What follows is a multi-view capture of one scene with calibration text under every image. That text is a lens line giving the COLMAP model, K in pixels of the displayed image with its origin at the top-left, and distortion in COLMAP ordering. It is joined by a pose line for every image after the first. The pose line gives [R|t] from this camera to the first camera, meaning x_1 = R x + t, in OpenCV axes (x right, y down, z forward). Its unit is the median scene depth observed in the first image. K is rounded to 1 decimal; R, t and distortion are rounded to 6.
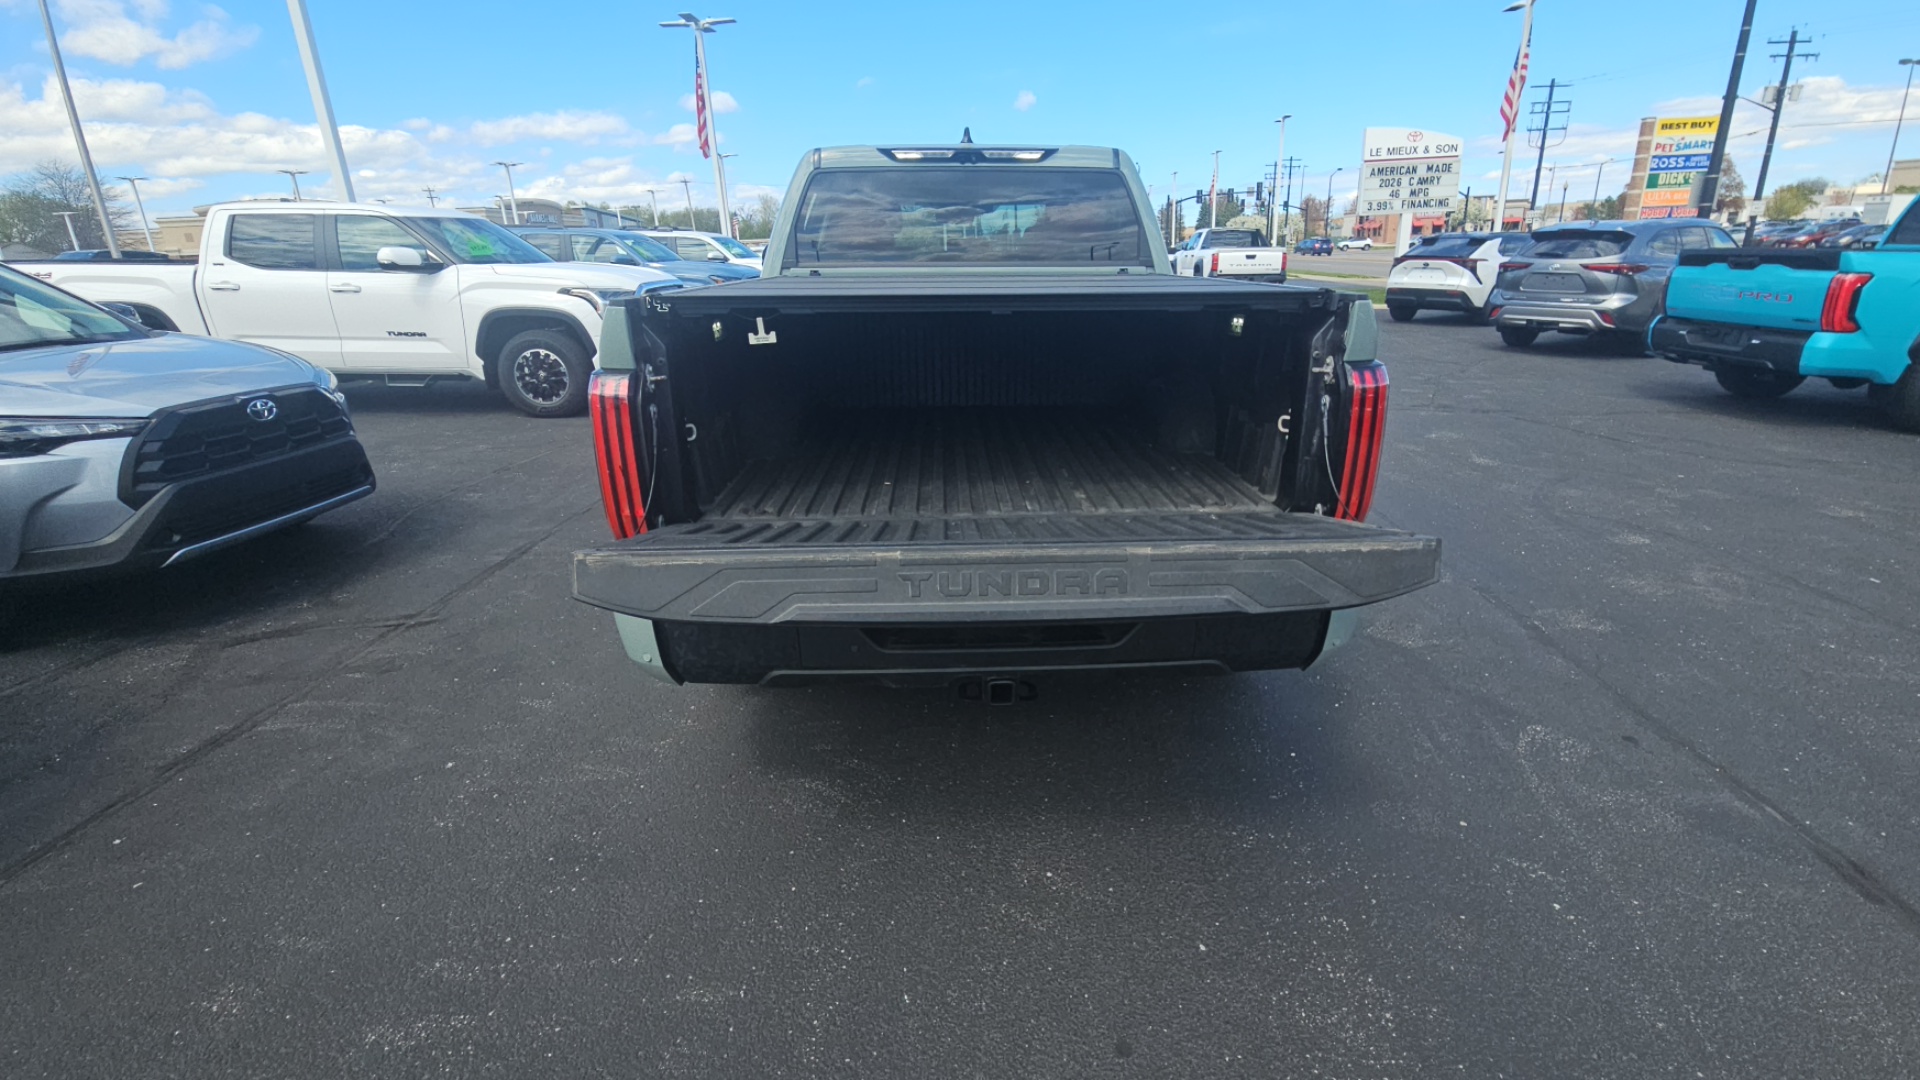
lens RADIAL K [[858.1, 0, 983.1], [0, 858.1, 560.5], [0, 0, 1]] dist [0.006637, -0.005267]
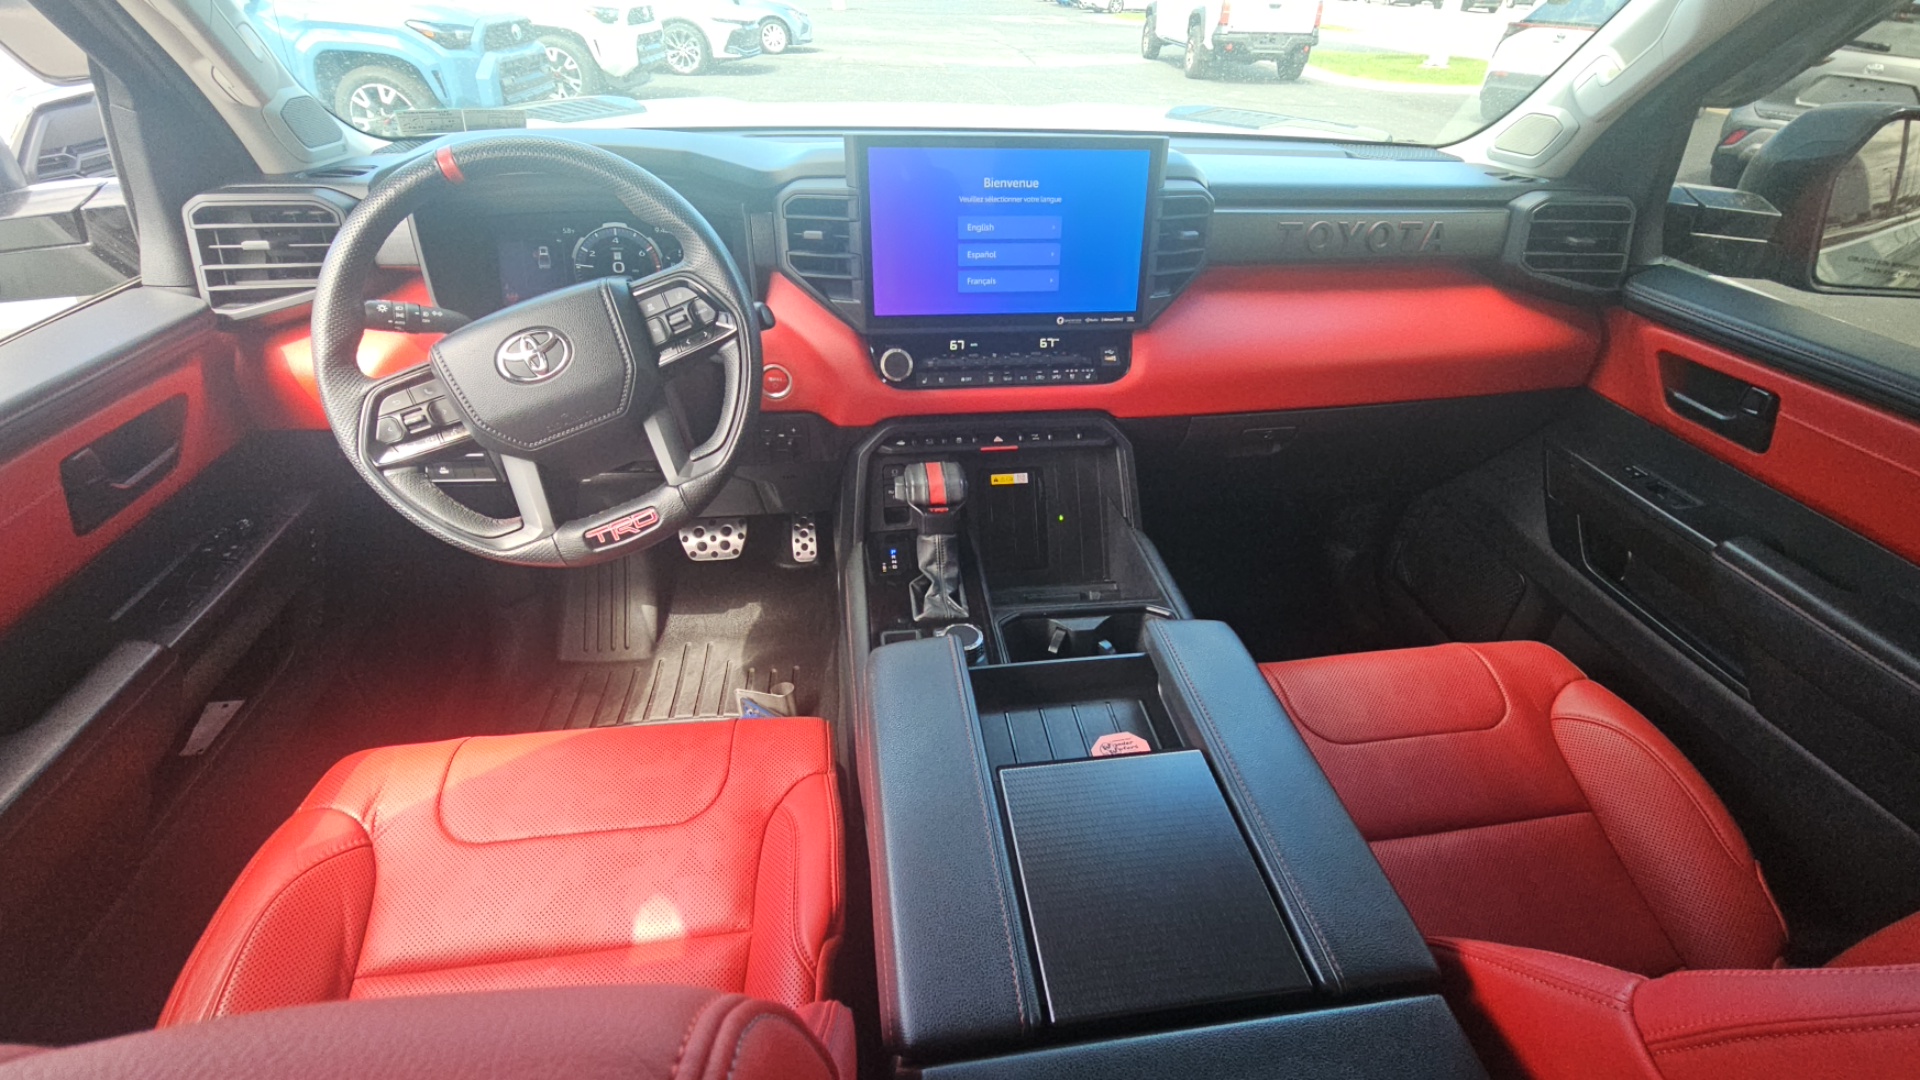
lens RADIAL K [[858.1, 0, 981.6], [0, 858.1, 545.0], [0, 0, 1]] dist [0.006637, -0.005267]
pose [[0.994171, -0.024600, 0.104975, -0.043125], [-0.001420, 0.970551, 0.240890, -0.273598], [-0.107809, -0.239635, 0.964859, 0.691985]]
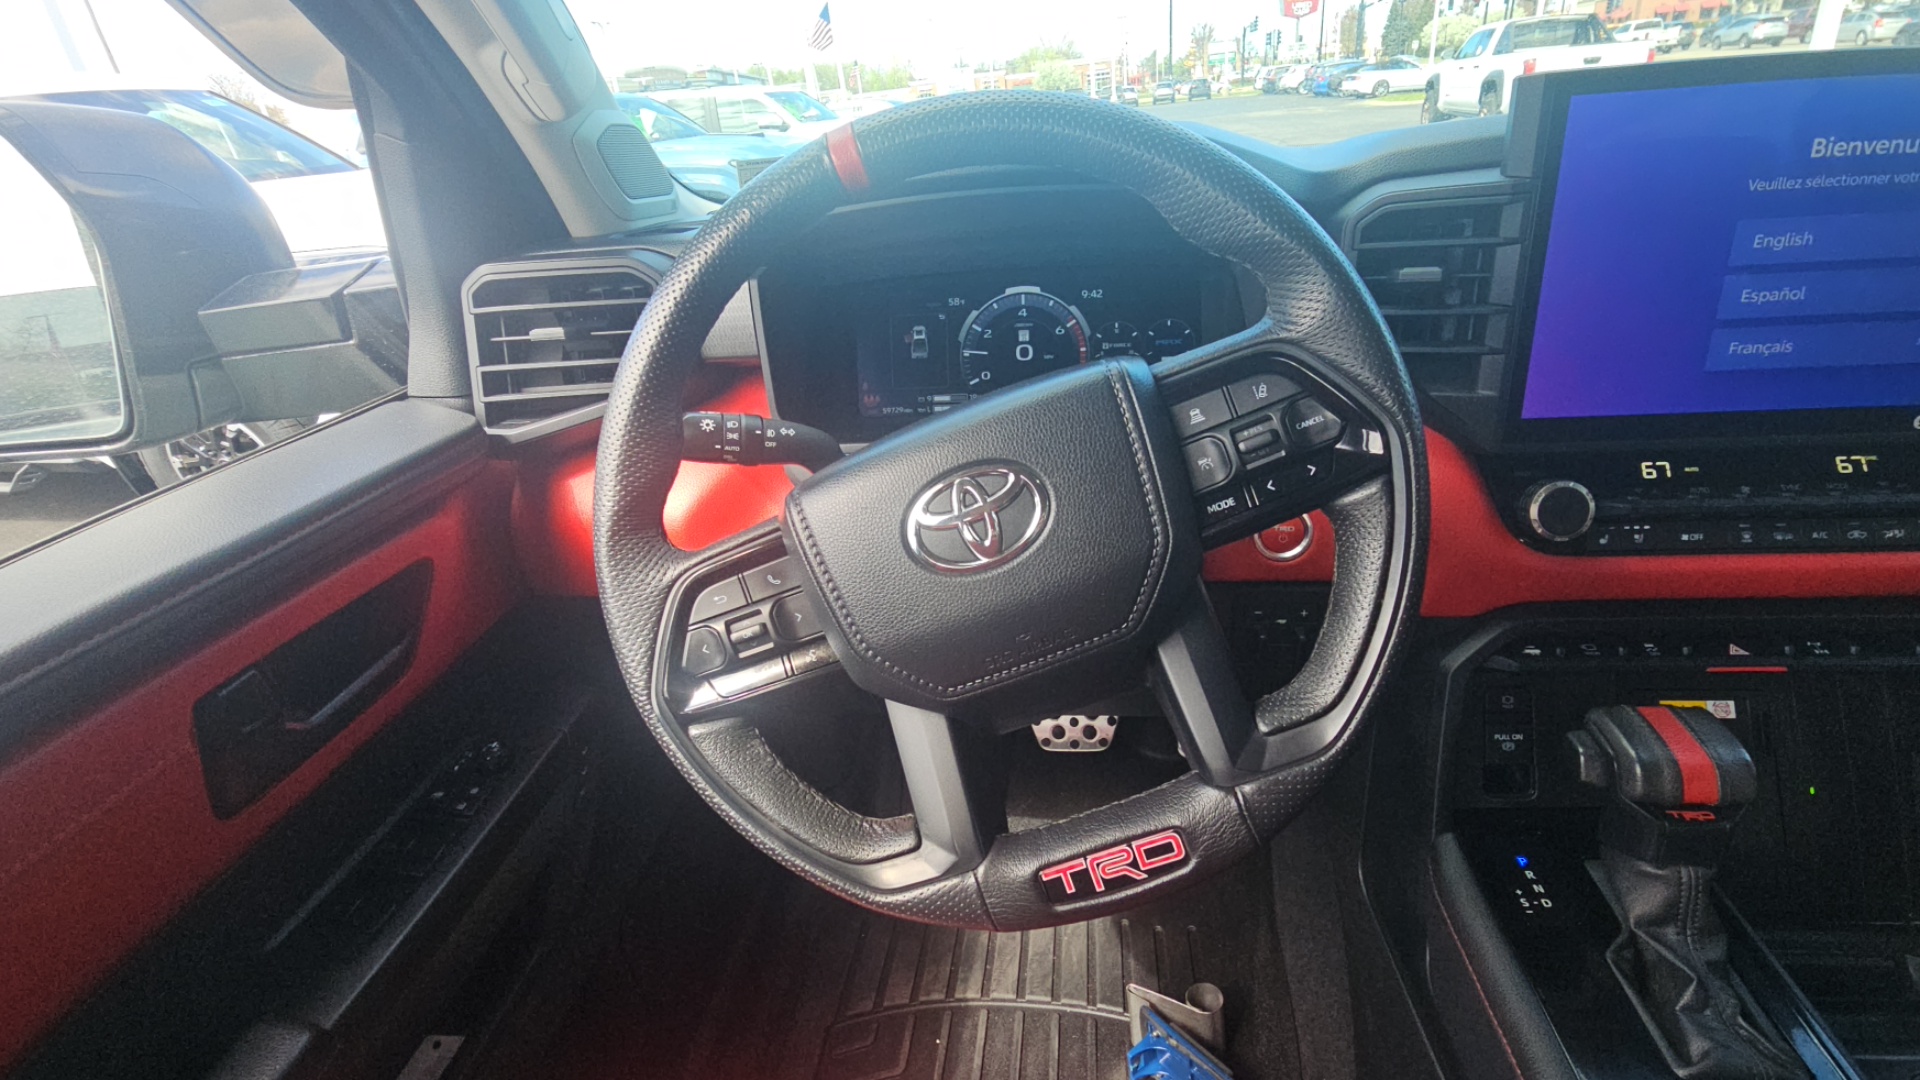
lens RADIAL K [[858.1, 0, 980.6], [0, 858.1, 545.3], [0, 0, 1]] dist [0.006637, -0.005267]
pose [[0.986845, 0.008144, -0.161466, -0.082629], [0.014366, 0.990363, 0.137749, -0.276544], [0.161032, -0.138257, 0.977217, 0.764035]]
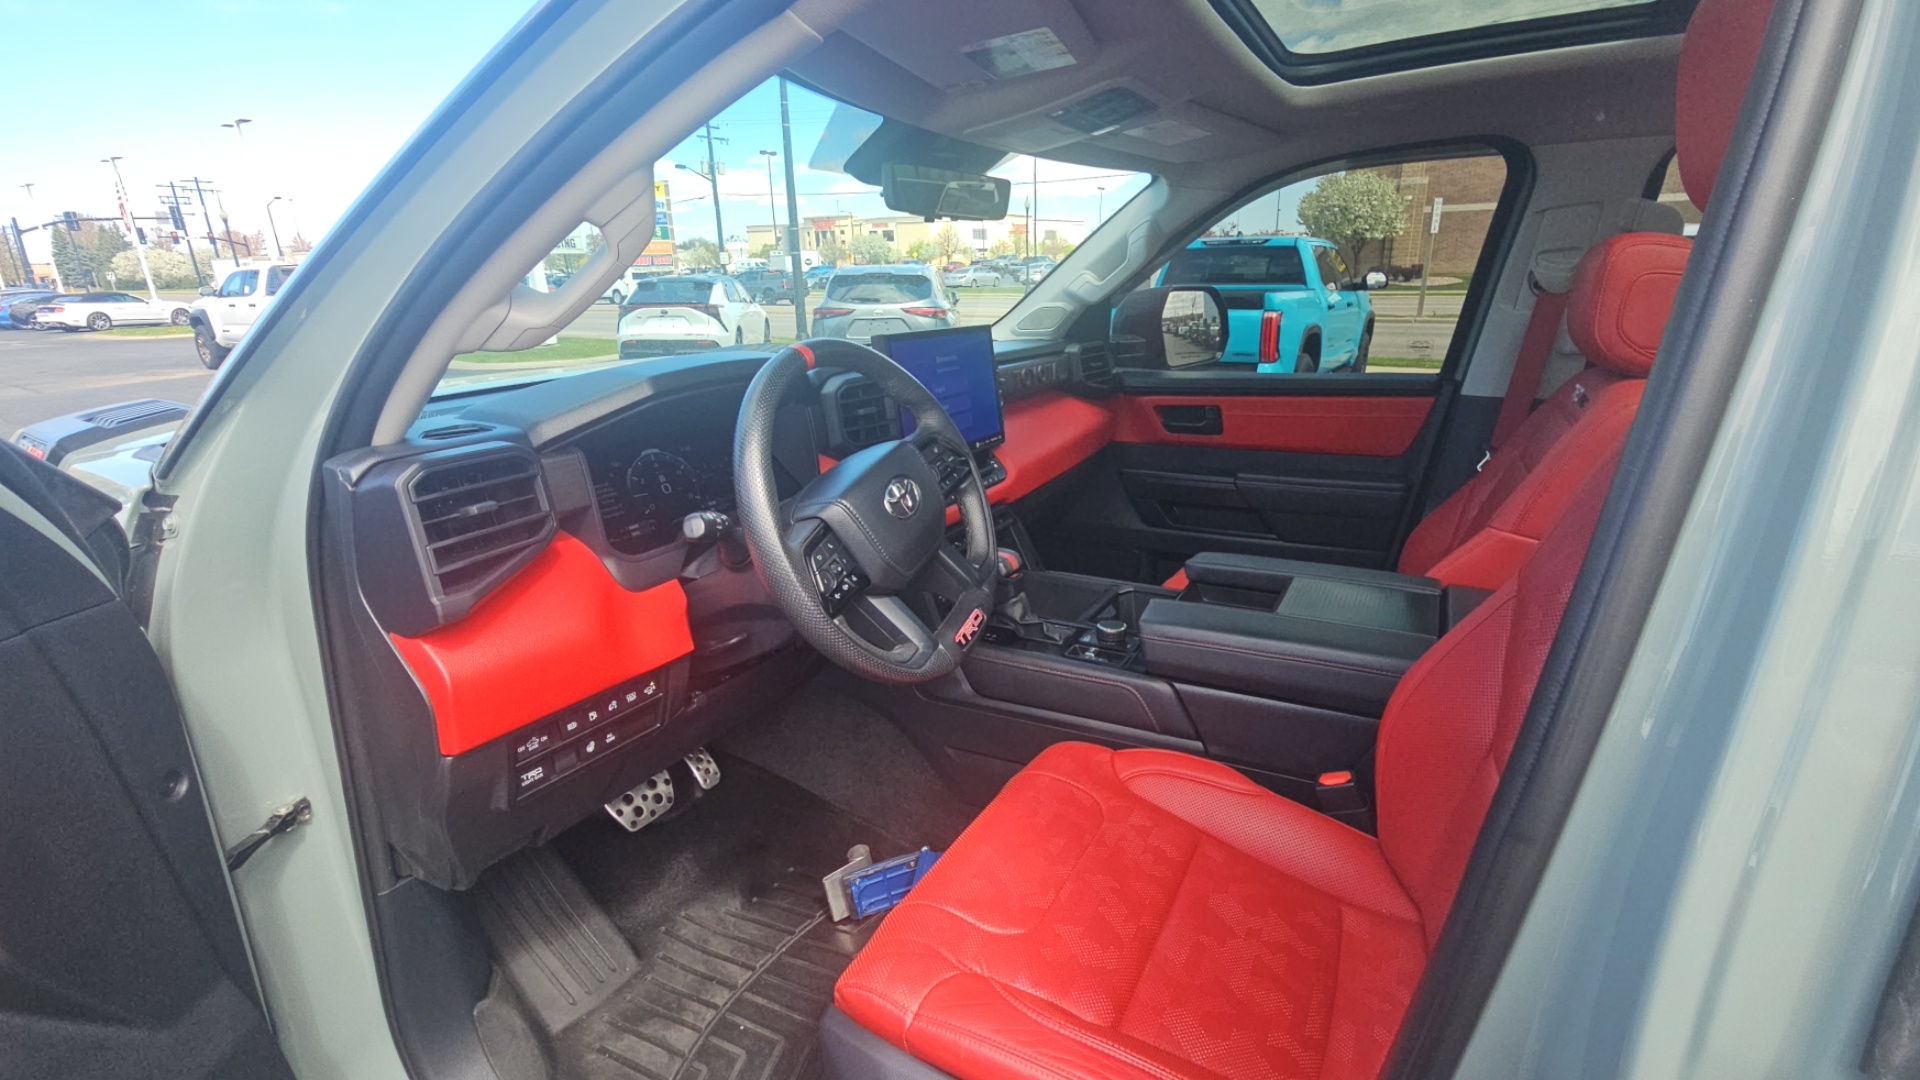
lens RADIAL K [[858.1, 0, 982.3], [0, 858.1, 546.7], [0, 0, 1]] dist [0.006637, -0.005267]
pose [[0.503736, -0.253129, 0.825940, -0.207651], [0.301665, 0.947460, 0.106388, -0.274014], [-0.809474, 0.195566, 0.553629, 0.732484]]
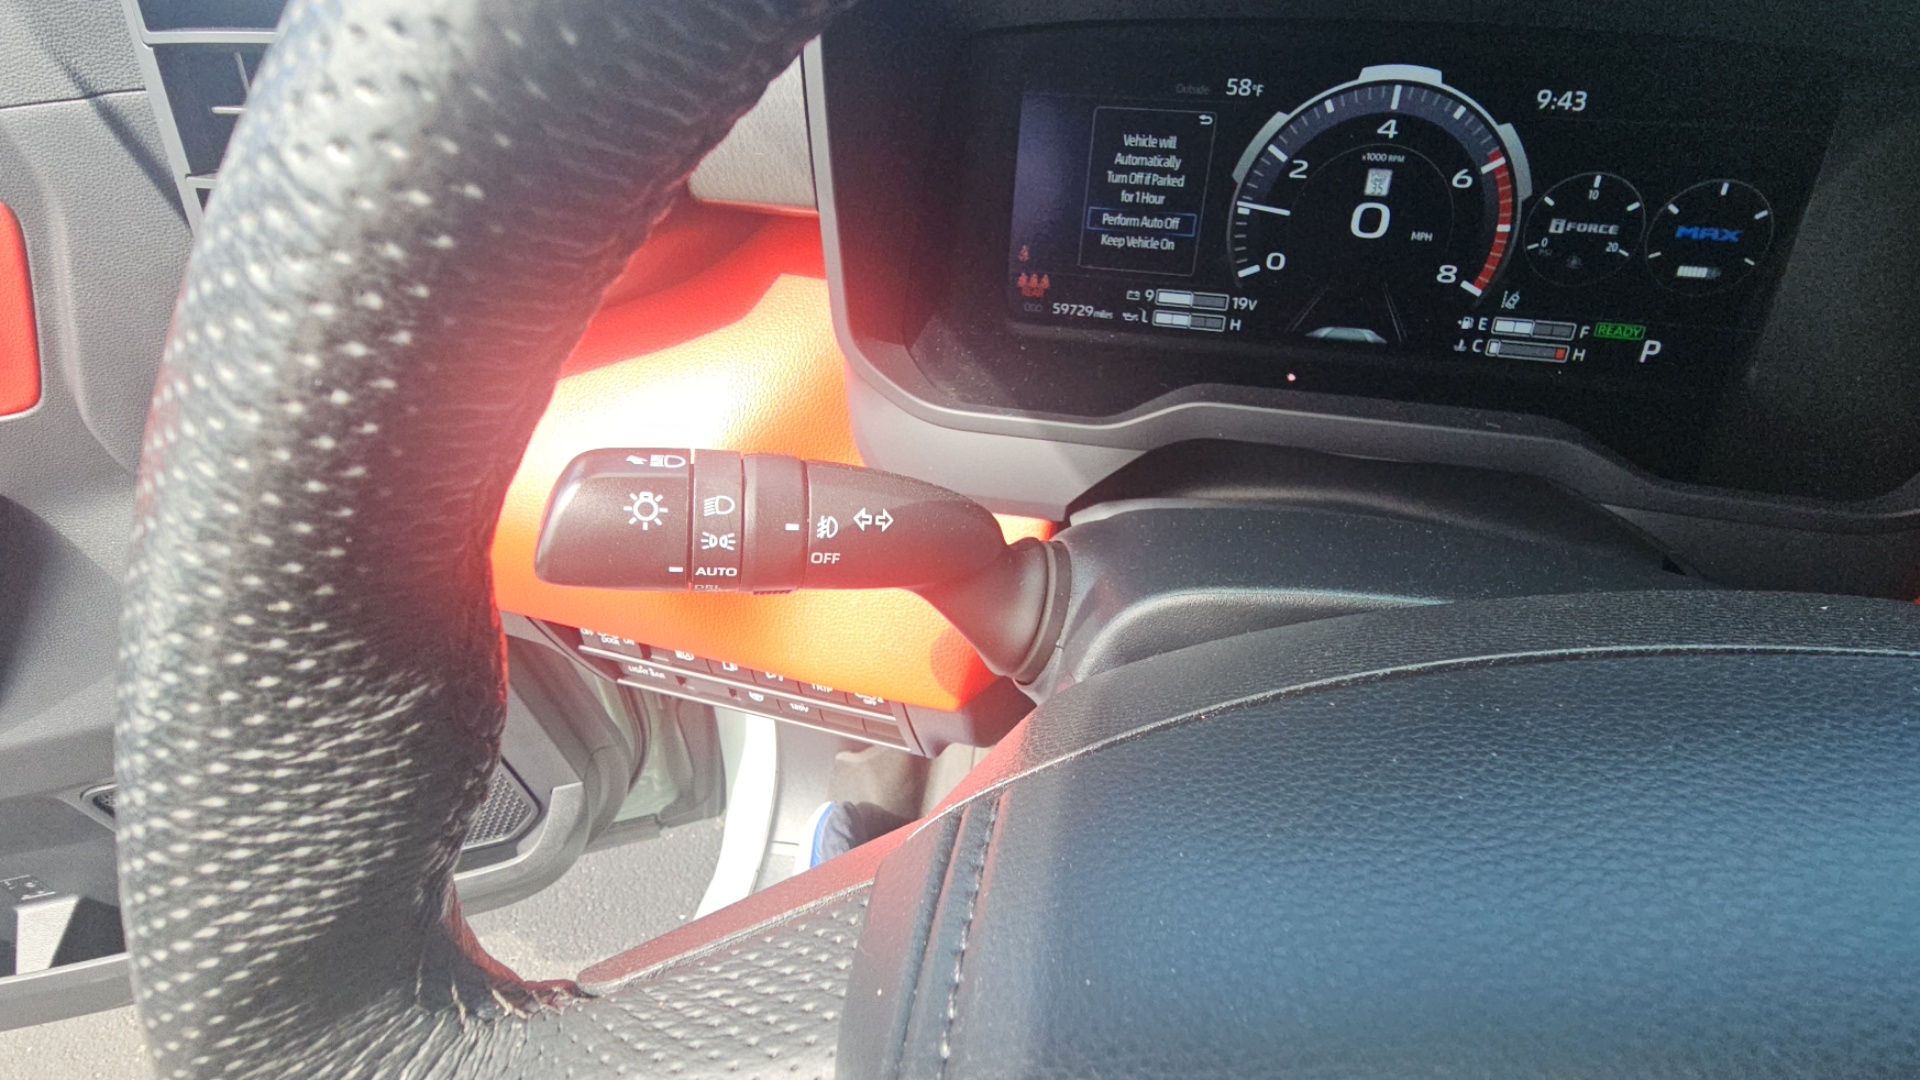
lens RADIAL K [[858.1, 0, 975.3], [0, 858.1, 543.8], [0, 0, 1]] dist [0.006637, -0.005267]
pose [[0.963565, 0.173361, -0.203685, -0.104156], [-0.075389, 0.906669, 0.415051, -0.287860], [0.256629, -0.384573, 0.886705, 0.816021]]
